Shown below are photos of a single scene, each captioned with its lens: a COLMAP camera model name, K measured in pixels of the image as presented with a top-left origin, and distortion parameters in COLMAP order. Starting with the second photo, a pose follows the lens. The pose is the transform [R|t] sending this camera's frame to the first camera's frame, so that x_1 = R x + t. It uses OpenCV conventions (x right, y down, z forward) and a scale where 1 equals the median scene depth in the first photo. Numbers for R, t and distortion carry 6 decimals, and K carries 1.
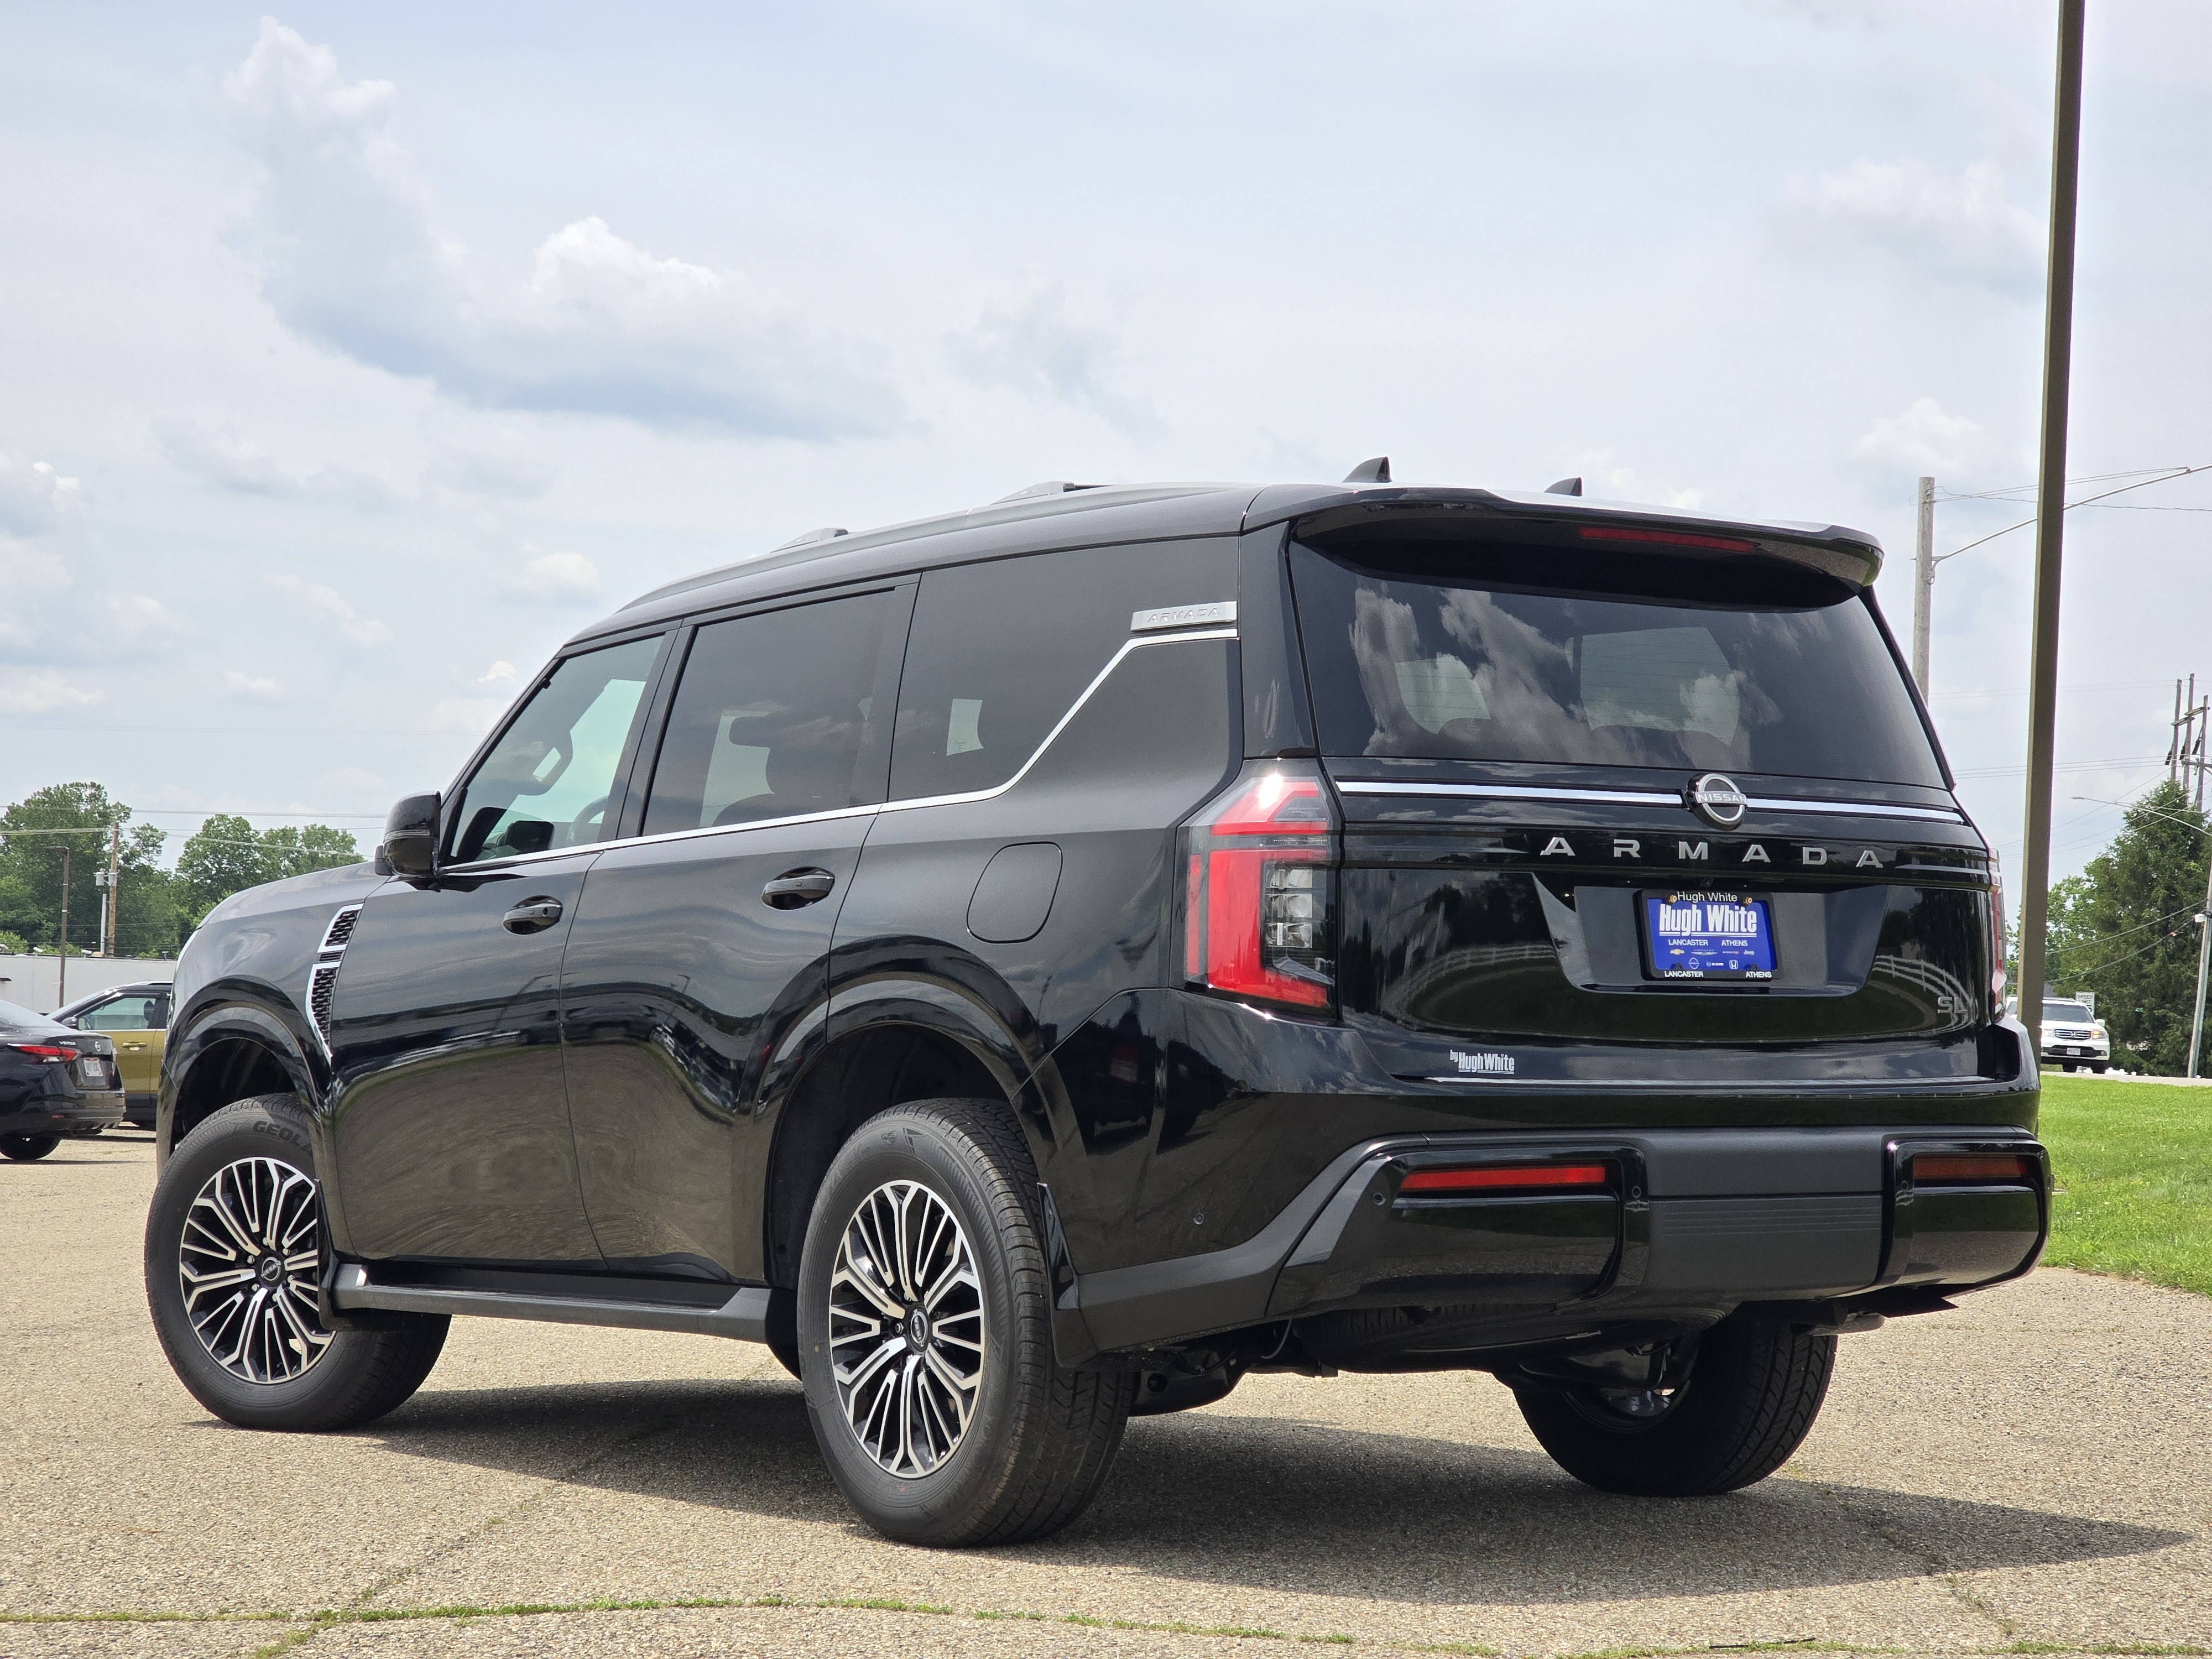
lens RADIAL K [[4499.6, 0, 1106.0], [0, 4499.6, 829.5], [0, 0, 1]] dist [-0.808274, 10.180655]
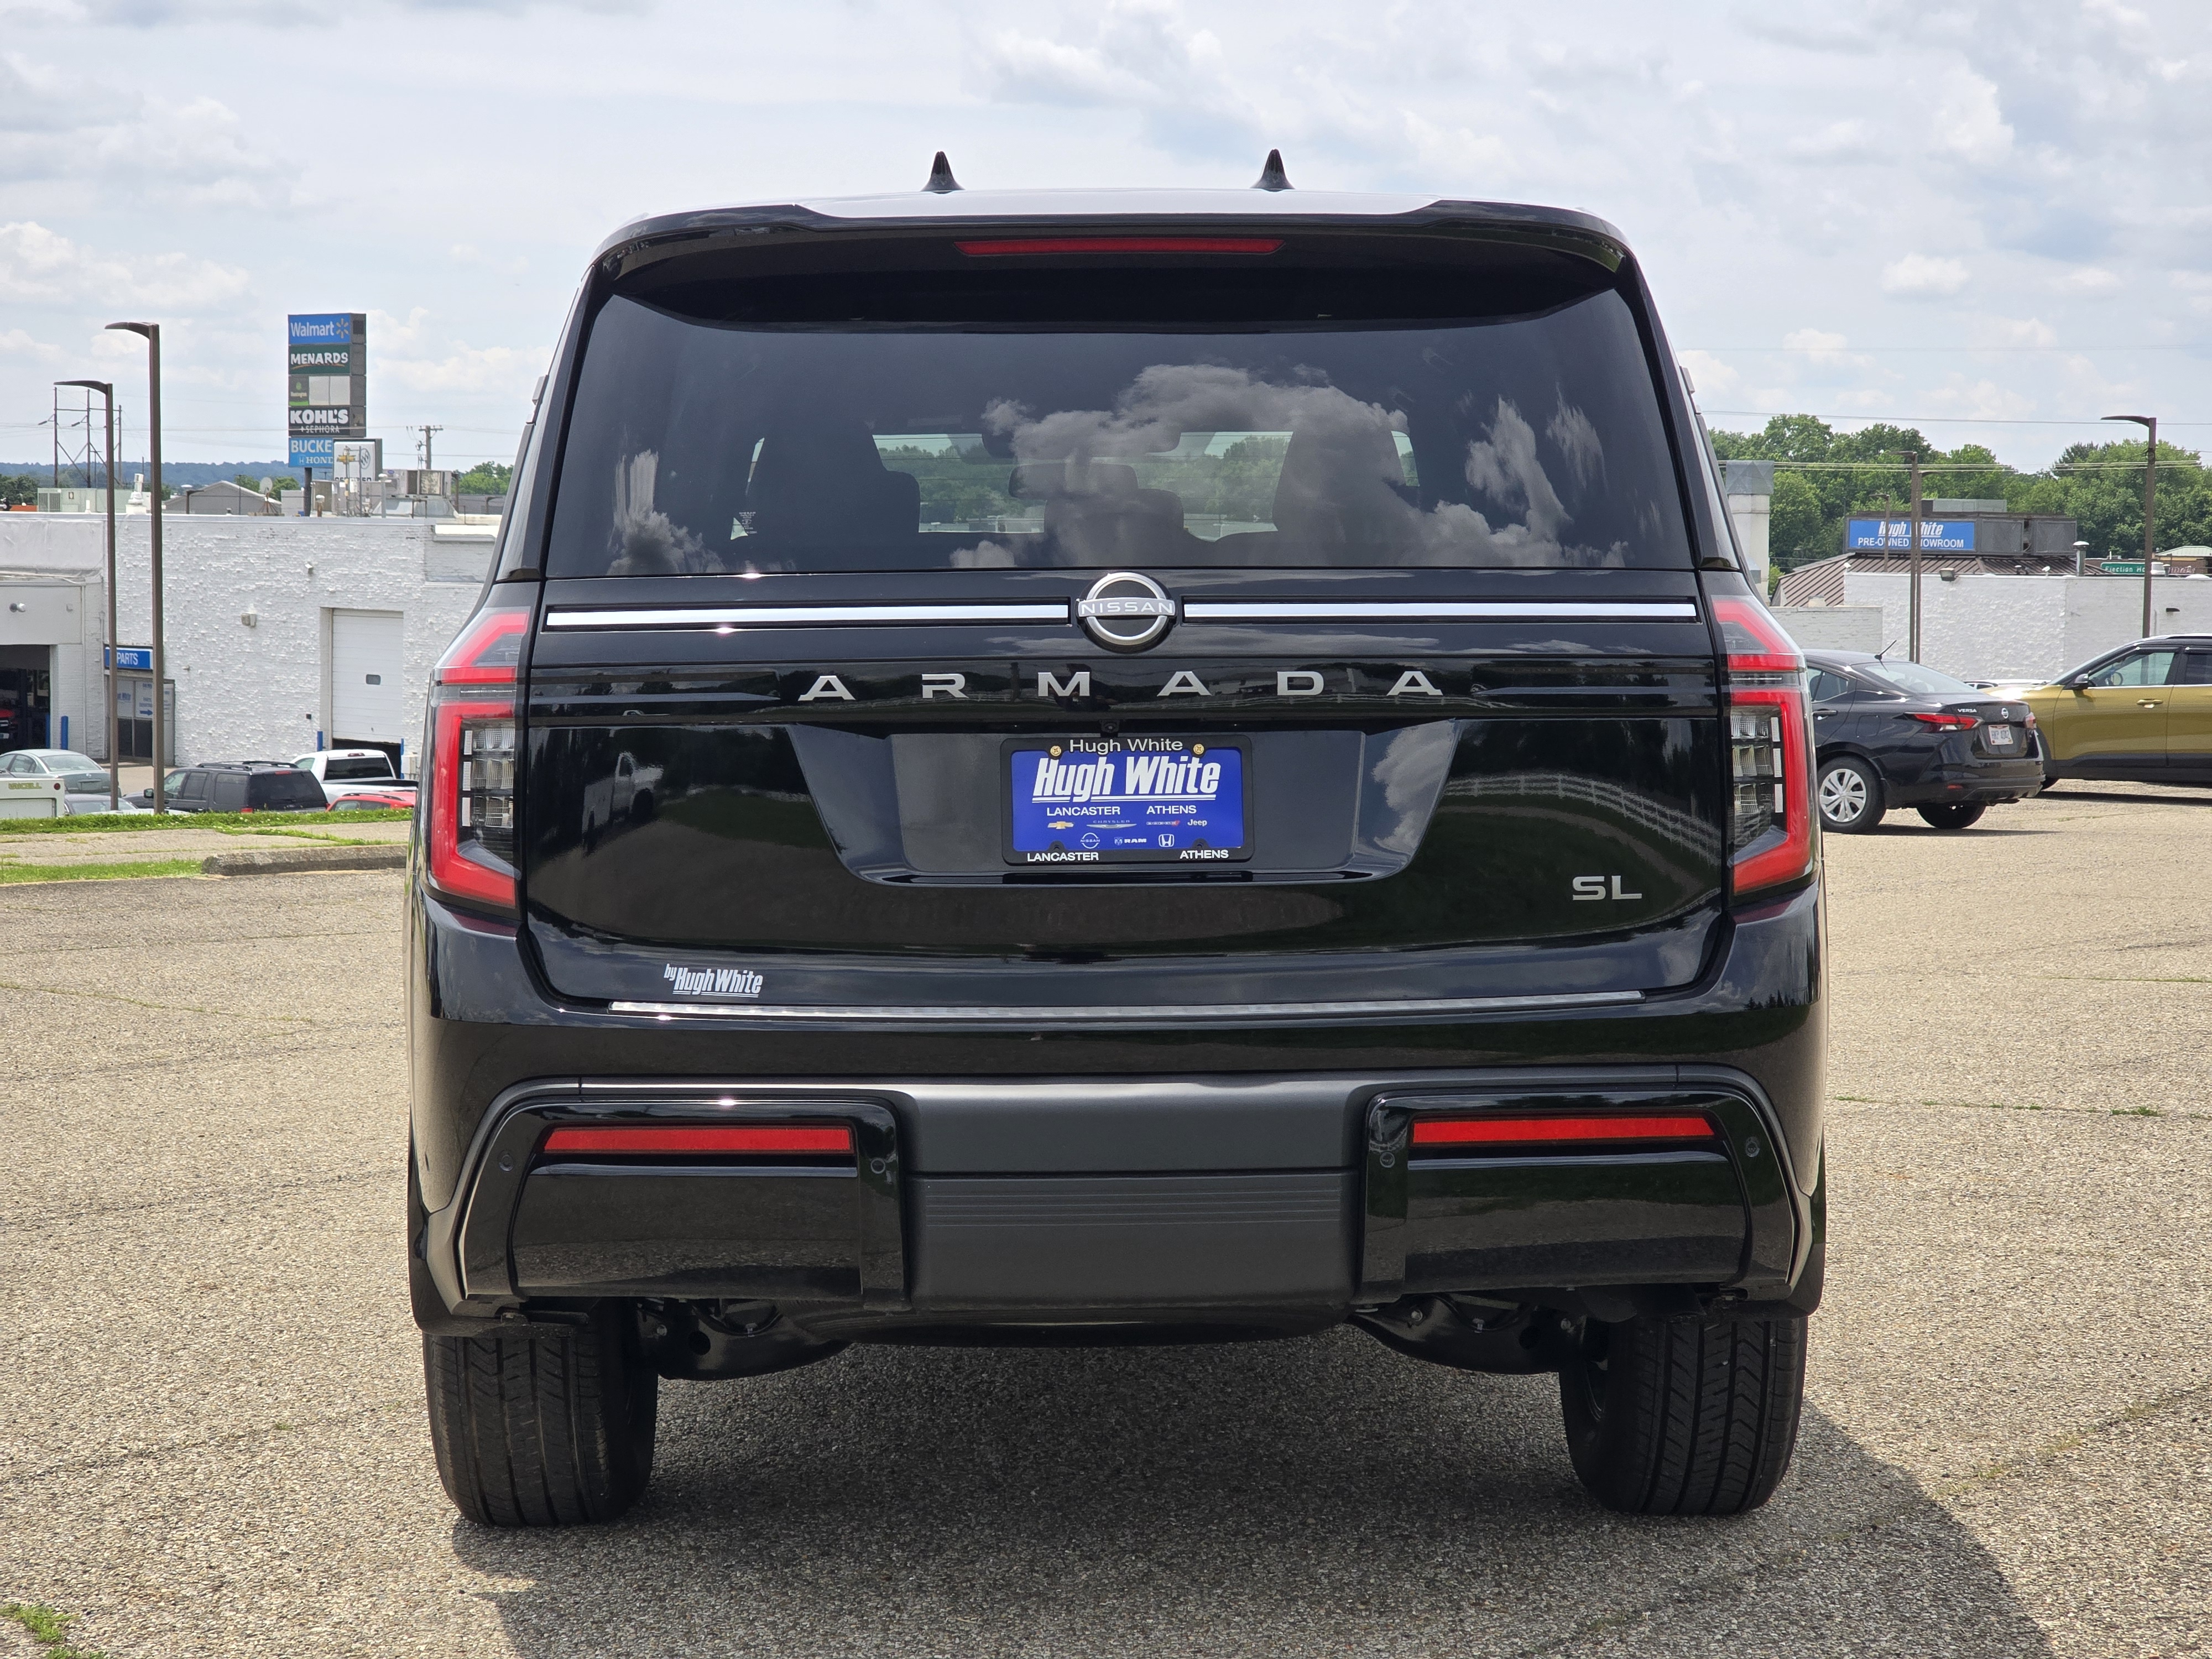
lens RADIAL K [[4499.6, 0, 1106.0], [0, 4499.6, 829.5], [0, 0, 1]] dist [-0.808274, 10.180655]
pose [[0.833267, 0.008640, -0.552803, 0.531620], [0.040594, 0.996223, 0.076760, -0.026908], [0.551378, -0.086402, 0.829769, 0.401211]]
